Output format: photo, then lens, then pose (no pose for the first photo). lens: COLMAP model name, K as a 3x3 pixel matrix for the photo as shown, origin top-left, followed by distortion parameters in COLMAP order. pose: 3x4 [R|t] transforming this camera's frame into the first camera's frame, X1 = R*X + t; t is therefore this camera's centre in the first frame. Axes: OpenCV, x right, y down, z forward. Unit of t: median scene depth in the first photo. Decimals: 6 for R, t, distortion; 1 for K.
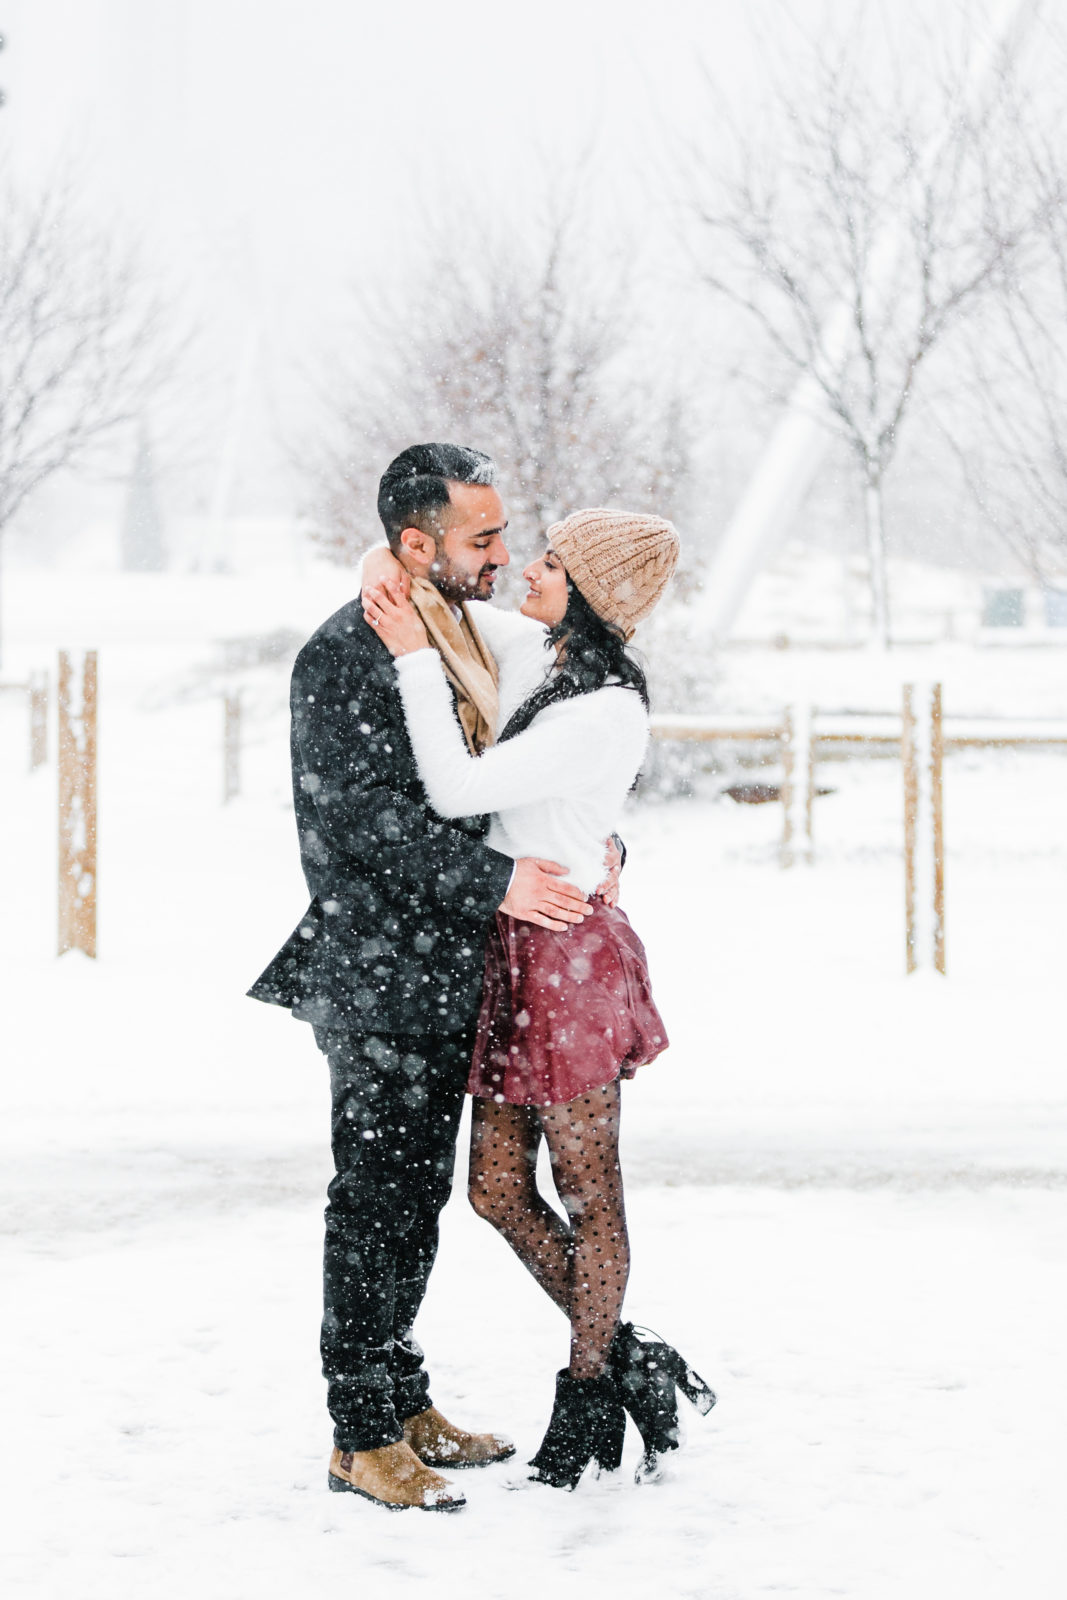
lens RADIAL K [[3913.0, 0, 557.0], [0, 3913.0, 901.6], [0, 0, 1]] dist [-0.014319, 0.000000]
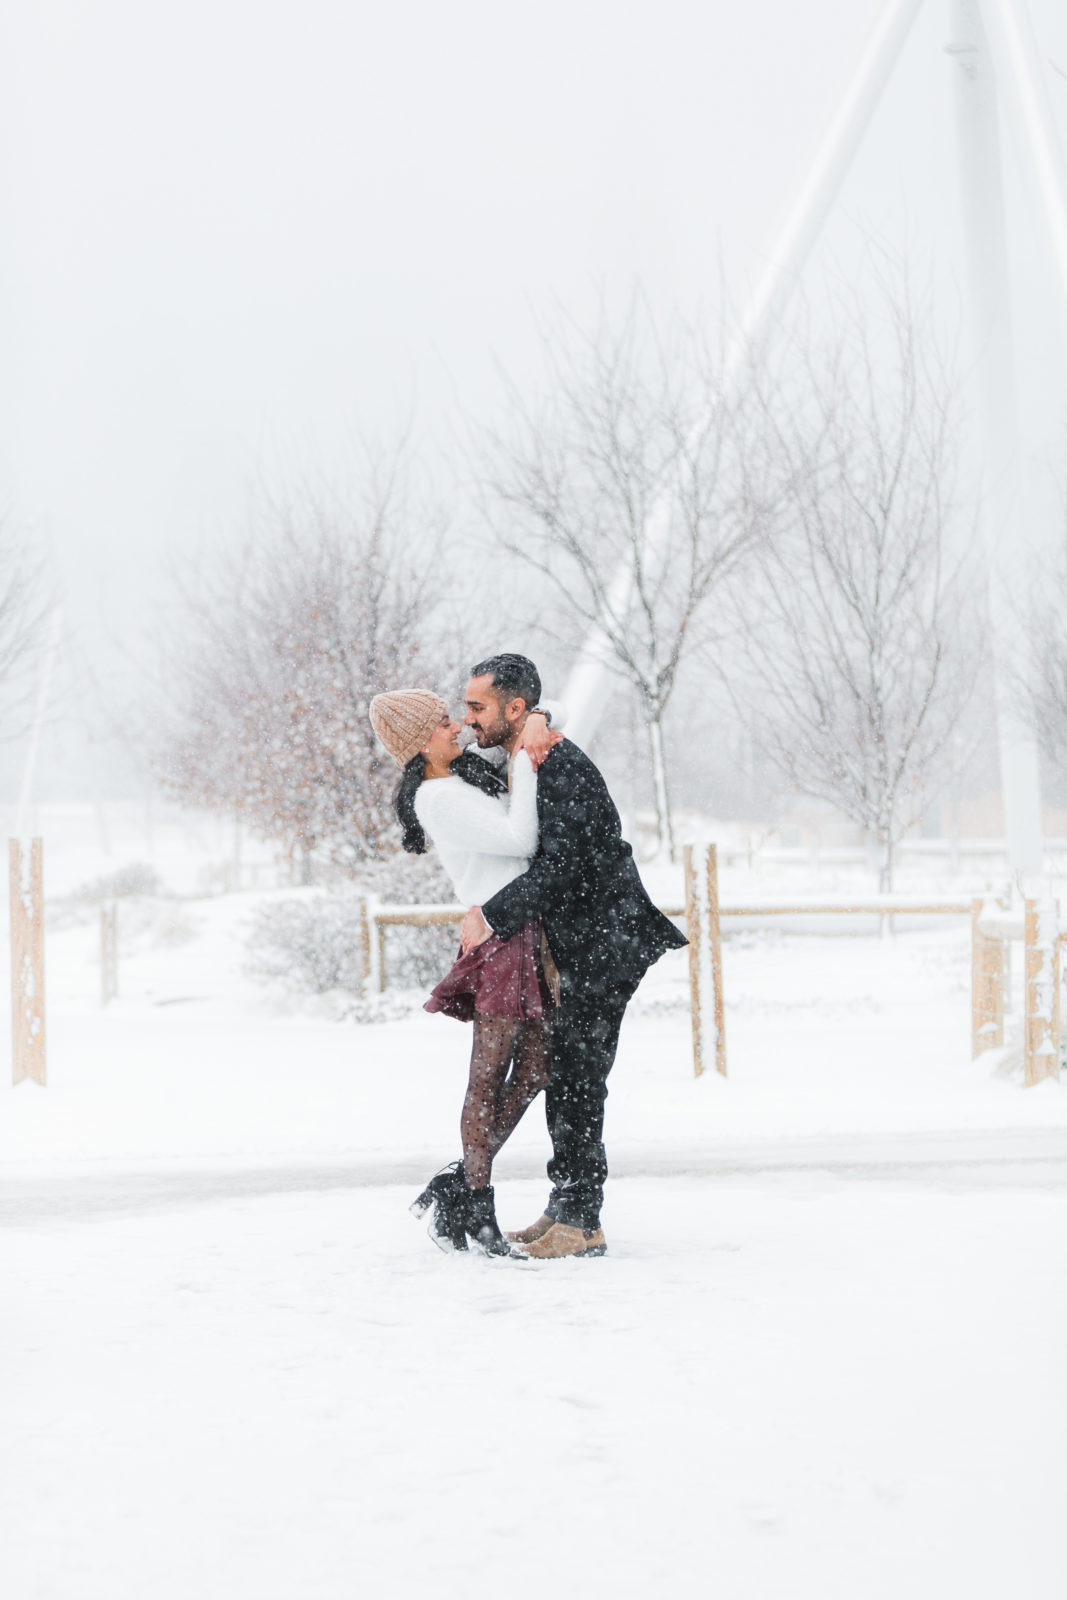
lens RADIAL K [[3727.9, 0, 547.5], [0, 3727.9, 795.3], [0, 0, 1]] dist [0.011270, 0.000000]
pose [[0.998353, -0.026015, 0.051137, -0.010863], [0.030761, 0.995064, -0.094343, 0.025761], [-0.048430, 0.095761, 0.994226, -0.126157]]
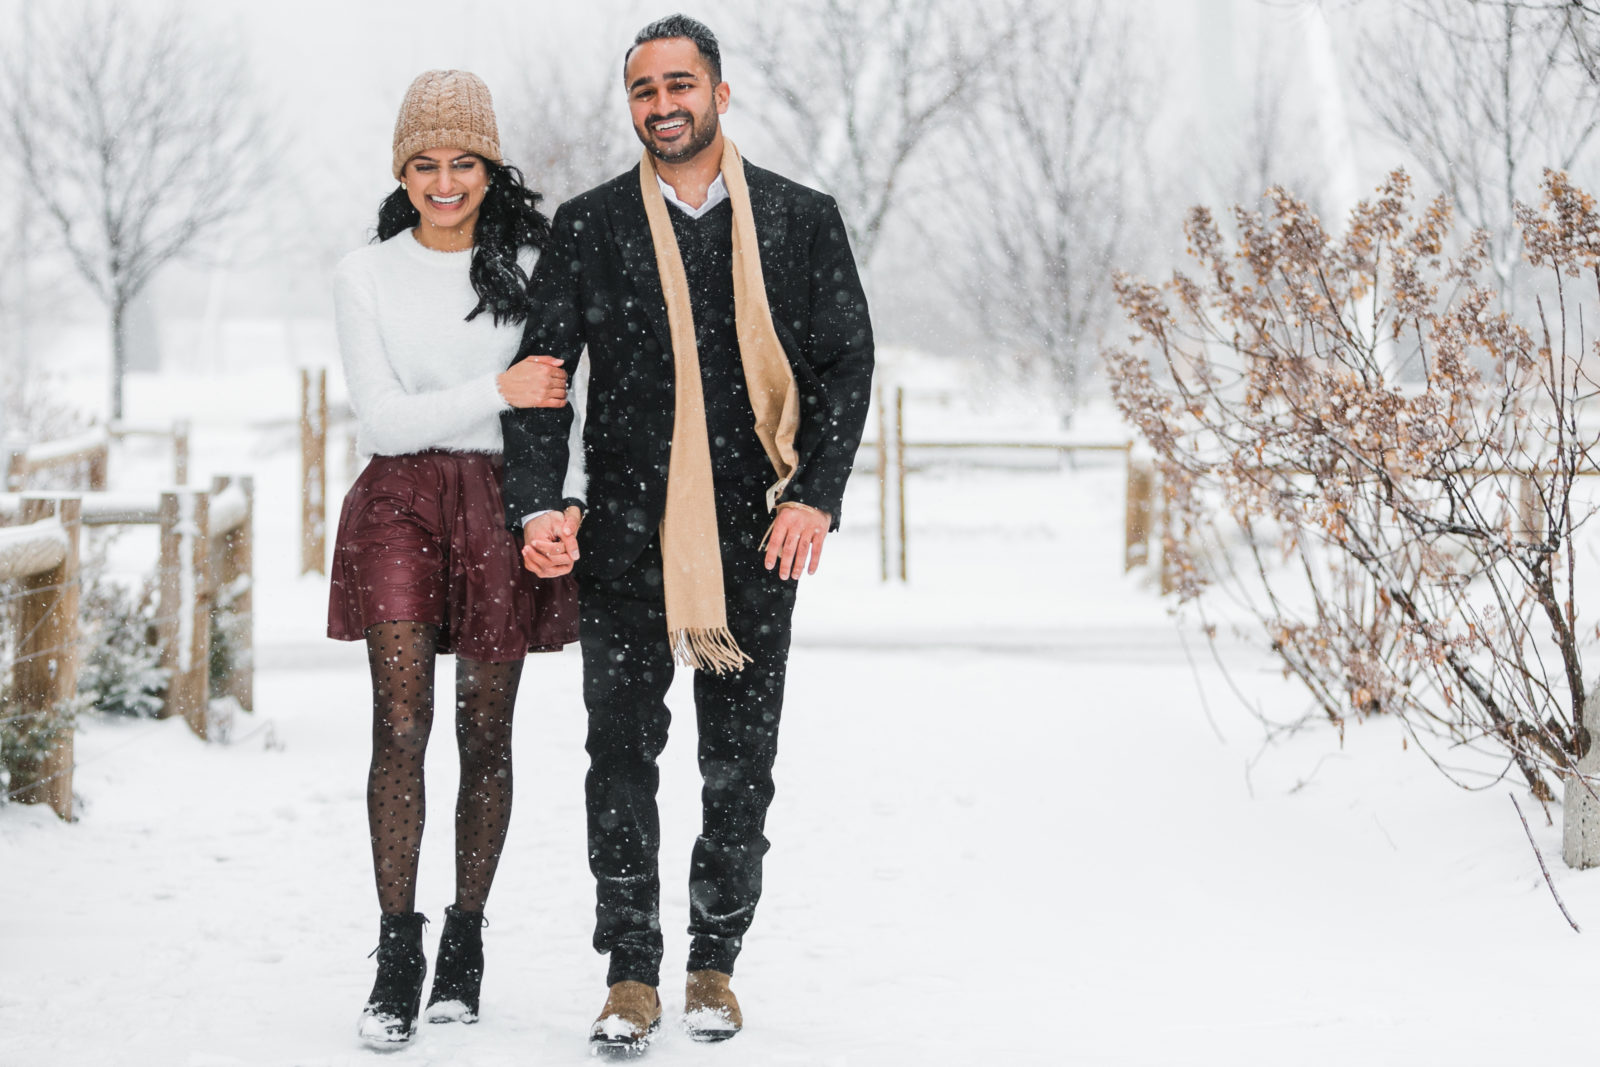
lens RADIAL K [[3913.0, 0, 793.2], [0, 3913.0, 535.0], [0, 0, 1]] dist [-0.014319, 0.000000]
pose [[0.998236, -0.006686, 0.058990, -0.019596], [0.009089, 0.999136, -0.040560, 0.038204], [-0.058668, 0.041024, 0.997434, -0.299754]]
